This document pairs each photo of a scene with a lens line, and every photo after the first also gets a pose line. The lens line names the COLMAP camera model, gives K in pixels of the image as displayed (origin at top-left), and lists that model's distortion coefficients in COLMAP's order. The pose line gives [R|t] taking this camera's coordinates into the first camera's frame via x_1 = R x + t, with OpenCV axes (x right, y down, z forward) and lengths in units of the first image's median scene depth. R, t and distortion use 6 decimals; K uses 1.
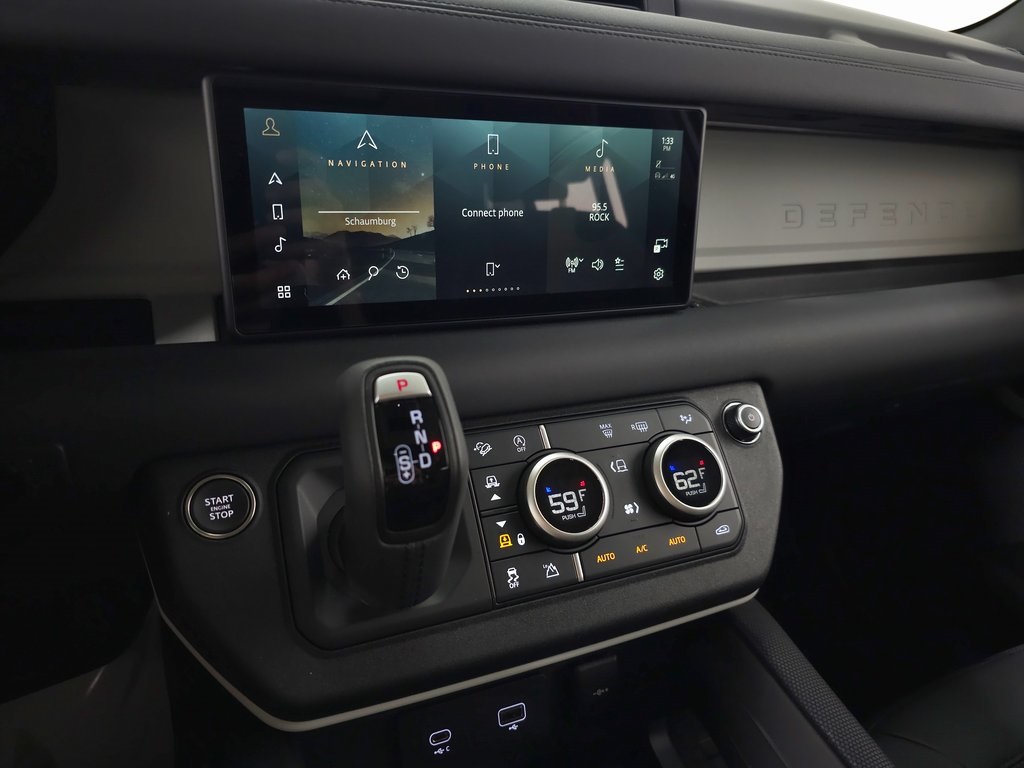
lens RADIAL K [[689.7, 0, 515.8], [0, 689.7, 384.9], [0, 0, 1]] dist [0.076465, -0.157397]
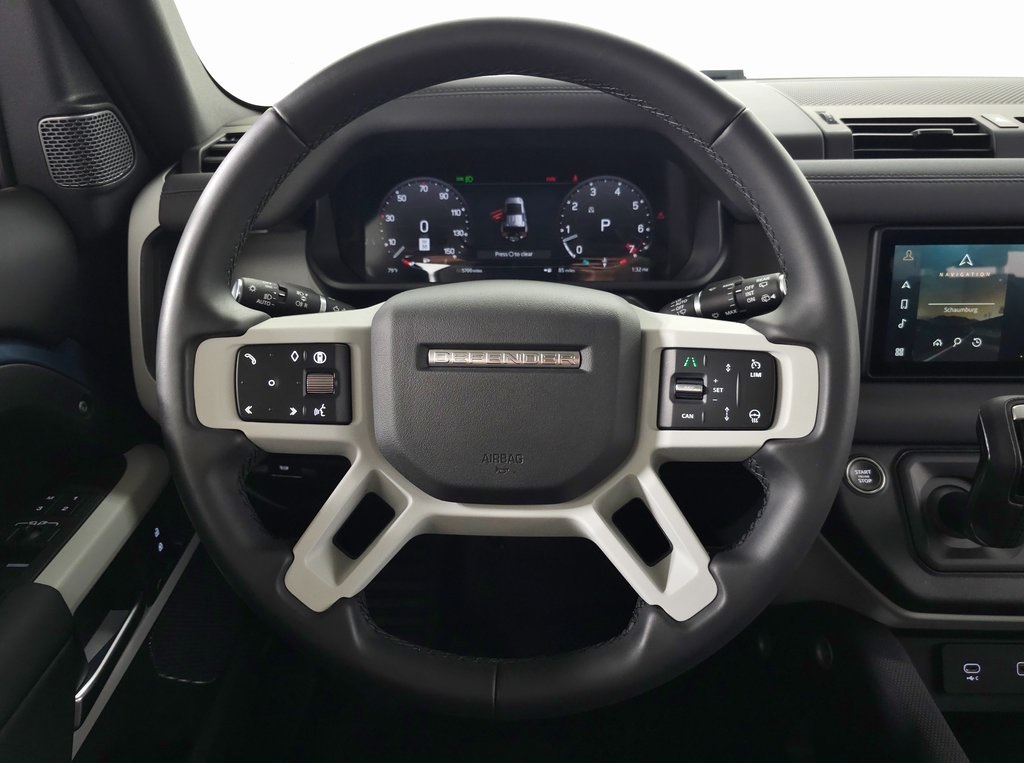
lens RADIAL K [[704.2, 0, 509.9], [0, 704.2, 376.6], [0, 0, 1]] dist [0.036468, -0.050282]
pose [[0.895540, 0.067962, -0.439761, -0.387736], [-0.103229, 0.993037, -0.056751, 0.103515], [0.432842, 0.096219, 0.896320, -0.813682]]
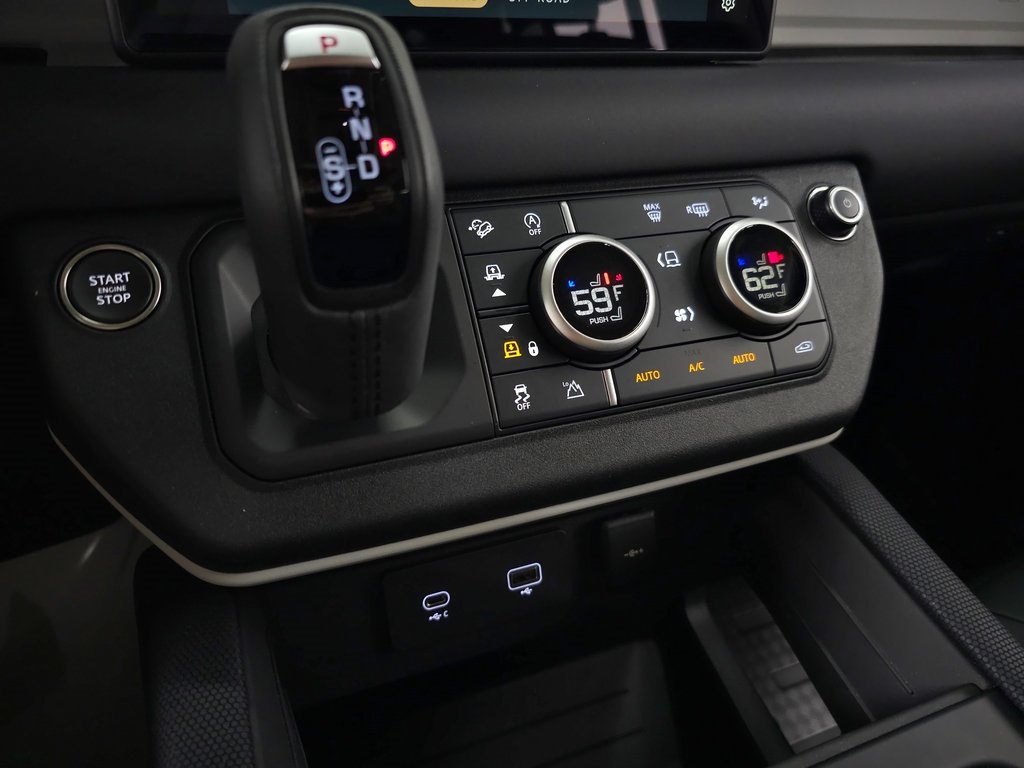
lens RADIAL K [[699.0, 0, 512.0], [0, 699.0, 384.0], [0, 0, 1]] dist [0.074209, -0.173226]
pose [[0.999083, 0.003059, -0.042705, 0.015986], [0.003489, 0.988310, 0.152418, 0.139708], [0.042672, -0.152427, 0.987393, 0.245363]]
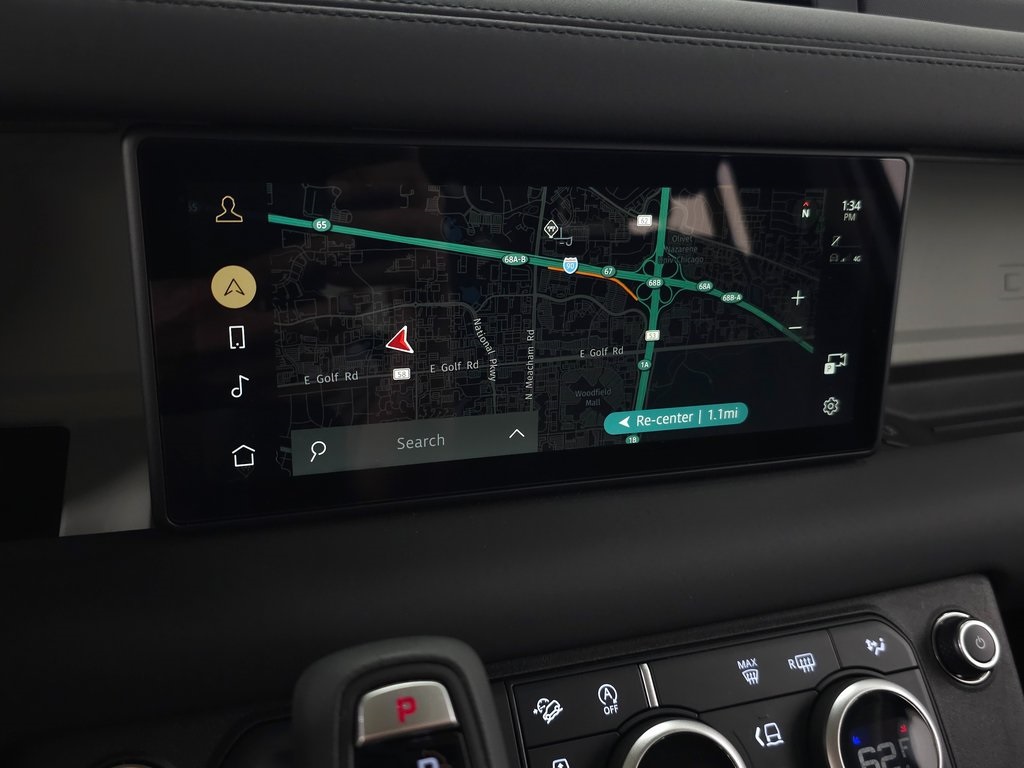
lens RADIAL K [[871.7, 0, 519.4], [0, 871.7, 386.6], [0, 0, 1]] dist [-0.008097, -0.011331]
pose [[0.996002, 0.025165, -0.085717, -0.013858], [-0.028329, 0.998954, -0.035904, -0.164884], [0.084724, 0.038189, 0.995672, 0.208010]]
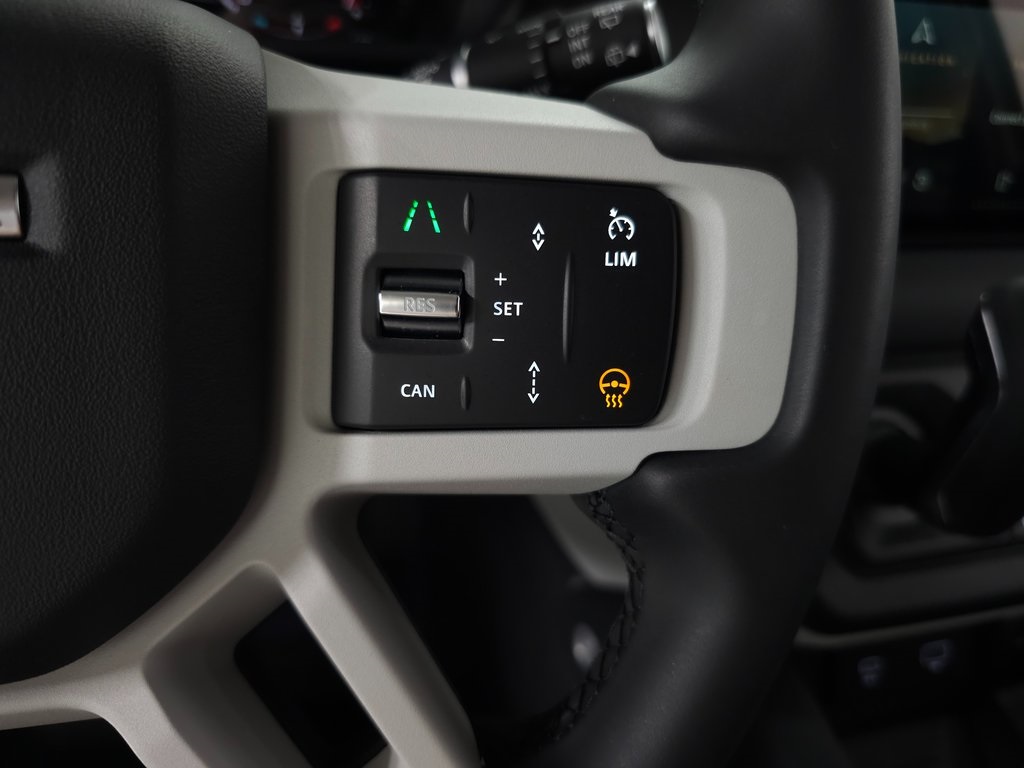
lens RADIAL K [[704.2, 0, 509.9], [0, 704.2, 379.1], [0, 0, 1]] dist [0.036468, -0.050282]
pose [[0.984259, 0.096978, -0.147750, -0.522190], [-0.078416, 0.988841, 0.126664, 0.019587], [0.158385, -0.113084, 0.980880, -0.039341]]
